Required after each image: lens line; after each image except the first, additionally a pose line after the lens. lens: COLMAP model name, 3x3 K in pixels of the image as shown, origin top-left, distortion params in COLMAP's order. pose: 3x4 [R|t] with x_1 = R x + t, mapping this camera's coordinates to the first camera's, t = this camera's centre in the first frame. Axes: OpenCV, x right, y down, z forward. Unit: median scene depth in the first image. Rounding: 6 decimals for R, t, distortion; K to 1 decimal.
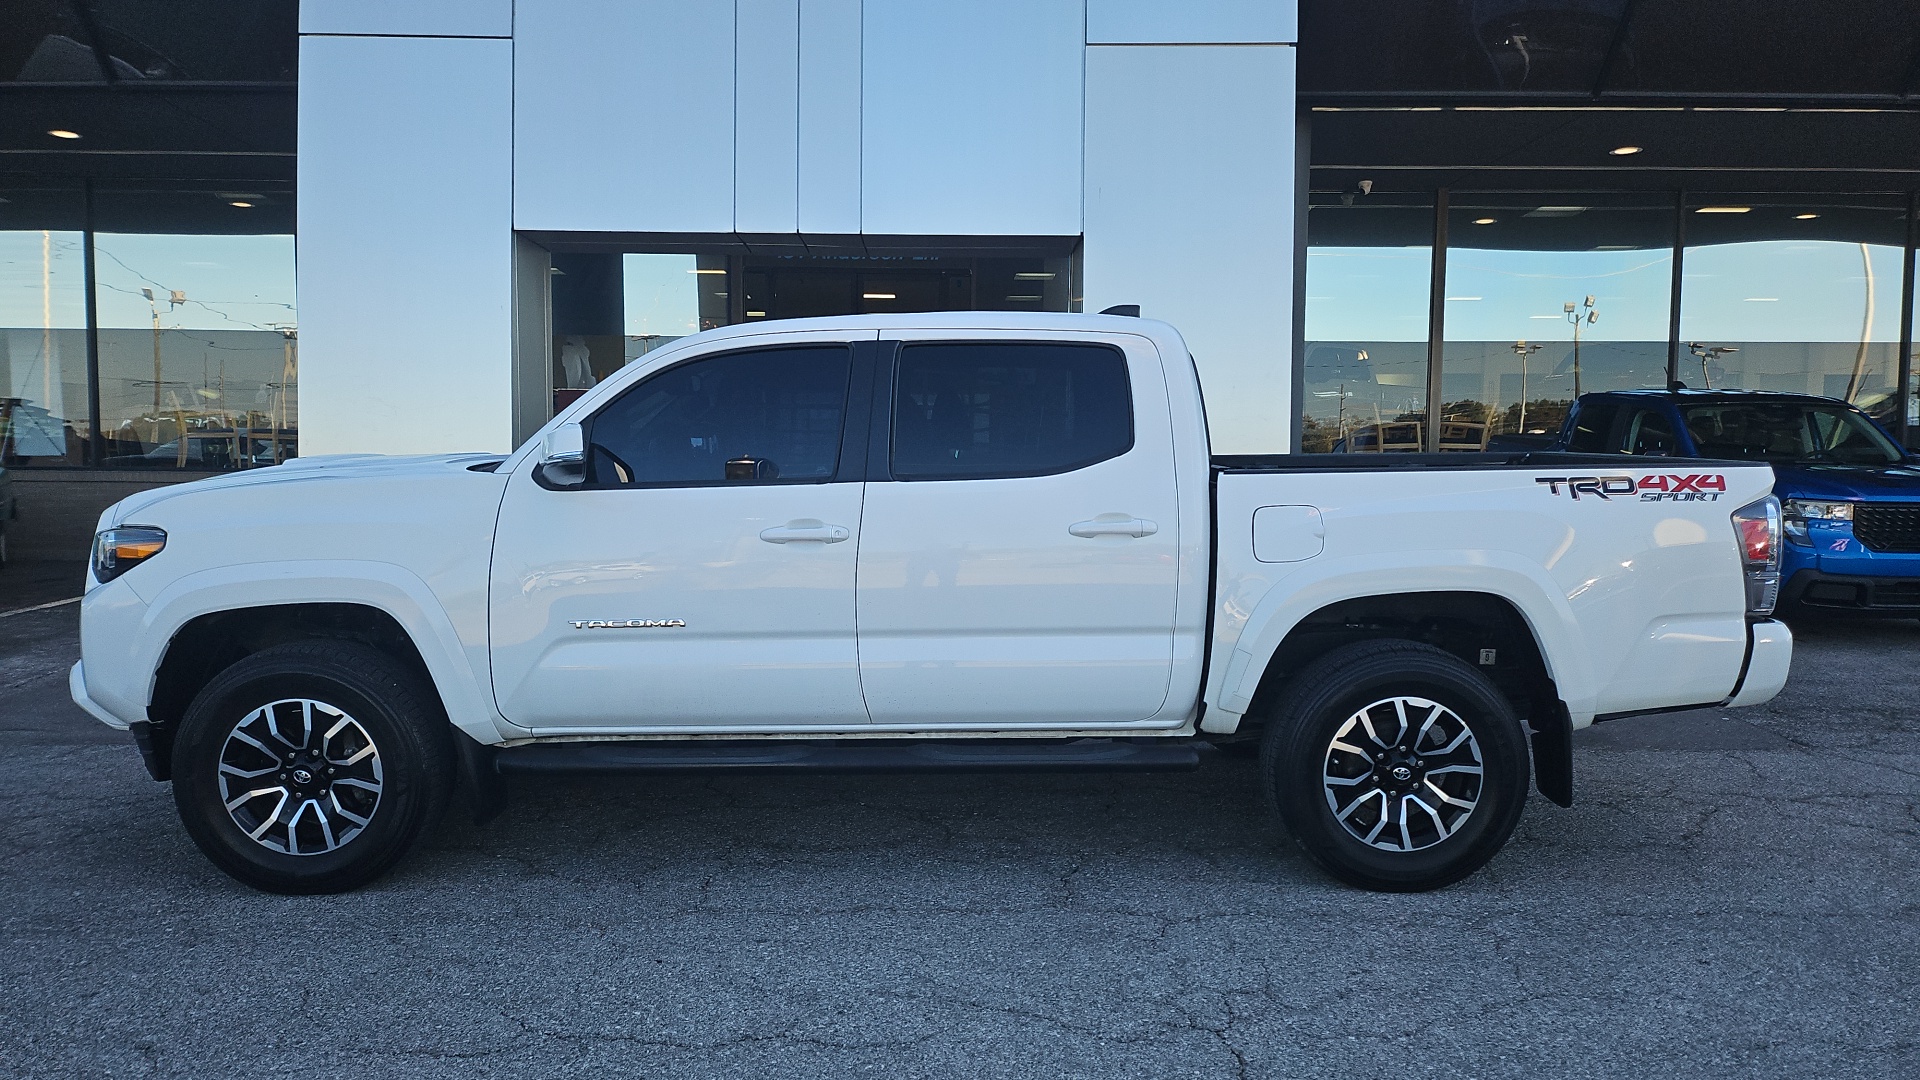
lens RADIAL K [[1337.3, 0, 953.8], [0, 1337.3, 576.7], [0, 0, 1]] dist [0.086054, -0.098788]
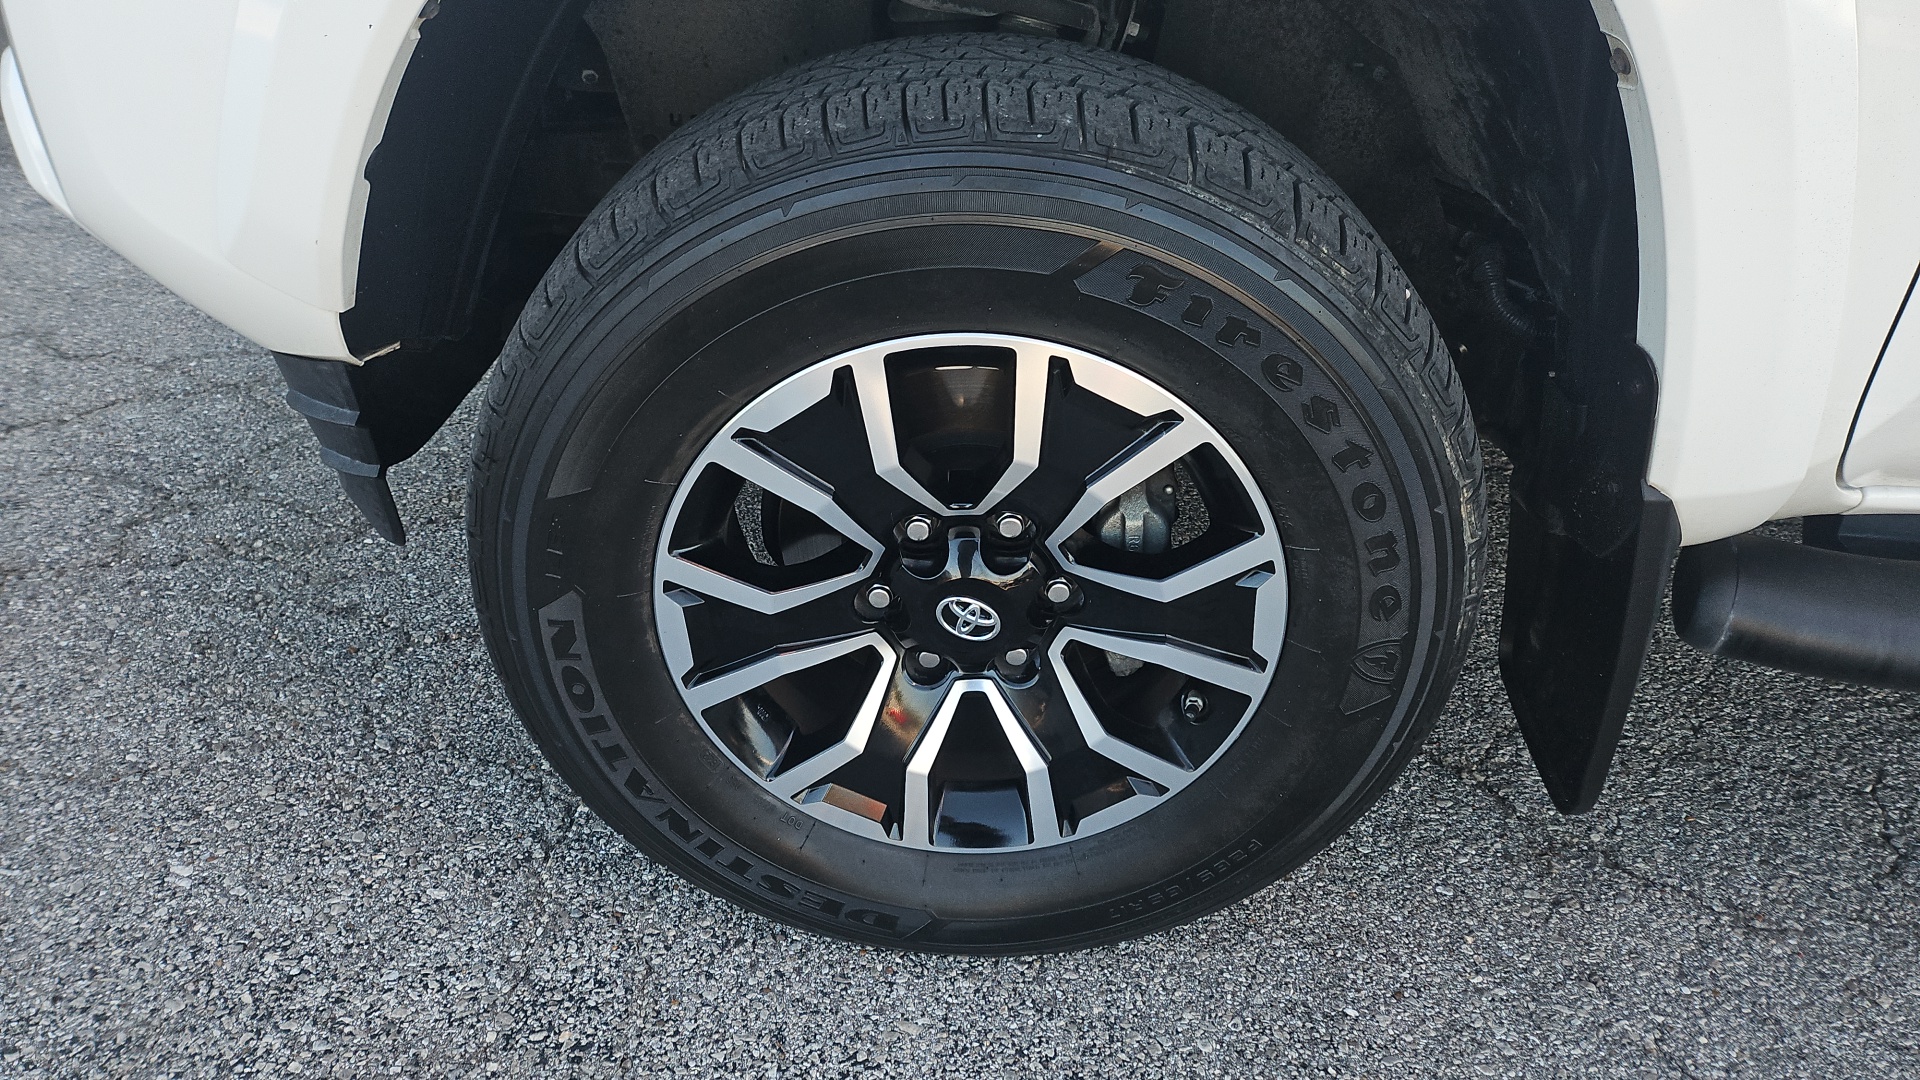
lens RADIAL K [[1337.3, 0, 953.8], [0, 1337.3, 576.7], [0, 0, 1]] dist [0.086054, -0.098788]
pose [[0.997296, 0.073233, -0.006161, -0.482891], [-0.062880, 0.893683, 0.444271, 0.027288], [0.038041, -0.442682, 0.895871, 0.776701]]
